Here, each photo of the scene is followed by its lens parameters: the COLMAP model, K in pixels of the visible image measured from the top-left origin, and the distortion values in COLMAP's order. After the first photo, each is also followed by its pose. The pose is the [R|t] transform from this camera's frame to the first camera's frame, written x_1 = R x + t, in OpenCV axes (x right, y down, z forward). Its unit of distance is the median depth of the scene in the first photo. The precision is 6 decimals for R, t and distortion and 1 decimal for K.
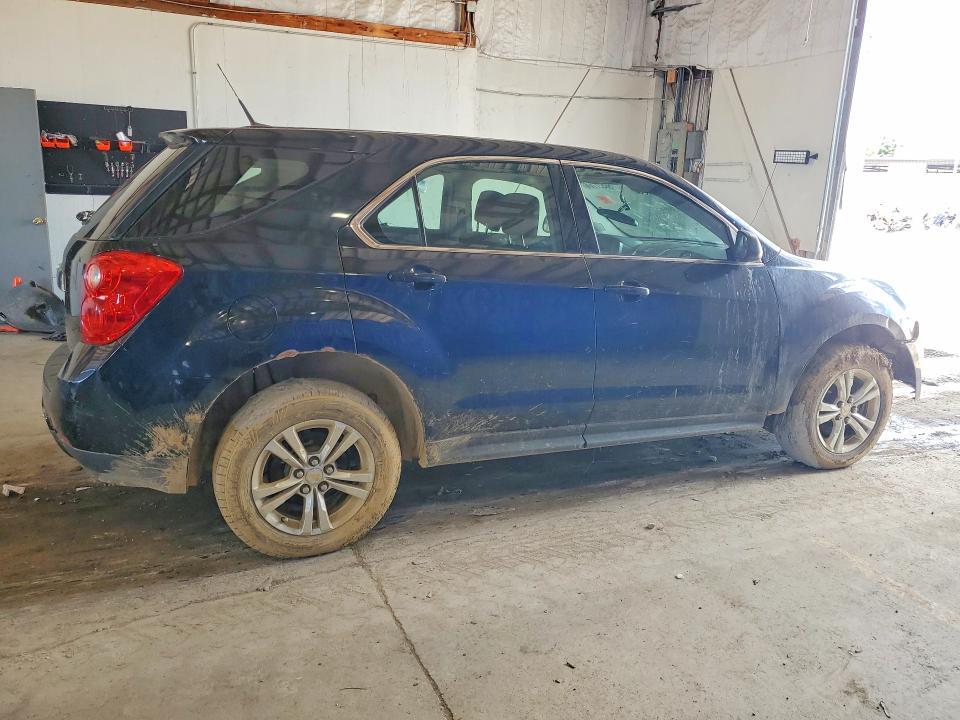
lens RADIAL K [[776.6, 0, 481.9], [0, 776.6, 353.7], [0, 0, 1]] dist [0.027844, -0.010479]
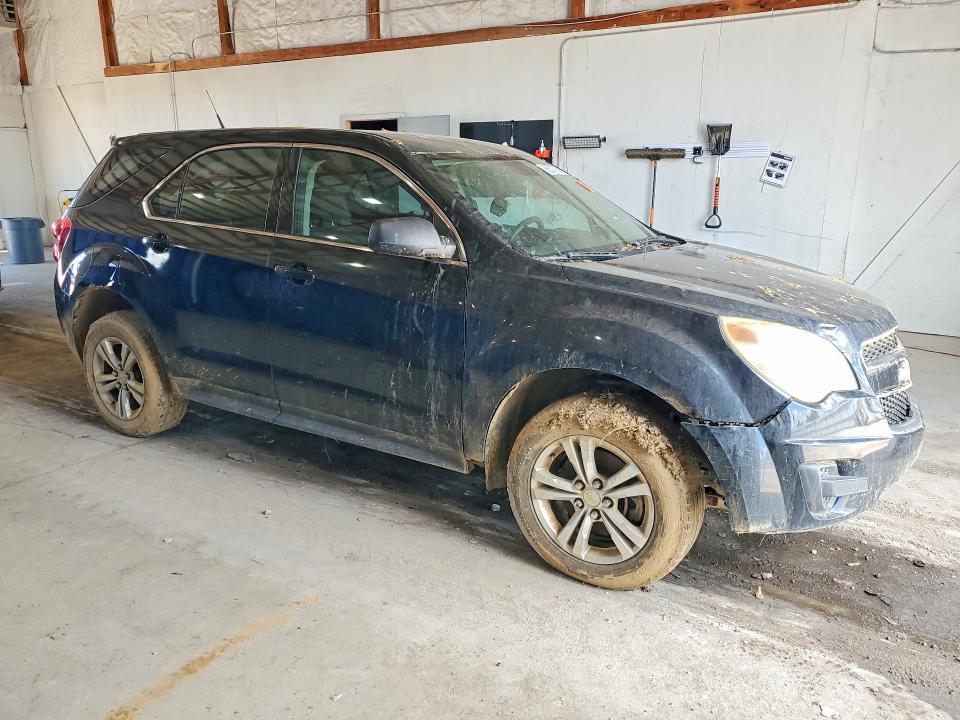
lens RADIAL K [[776.6, 0, 481.9], [0, 776.6, 366.0], [0, 0, 1]] dist [0.027844, -0.010479]
pose [[0.527137, 0.174712, -0.831626, 0.996244], [-0.174535, 0.980032, 0.095259, -0.088030], [0.831664, 0.094934, 0.547104, 0.579309]]
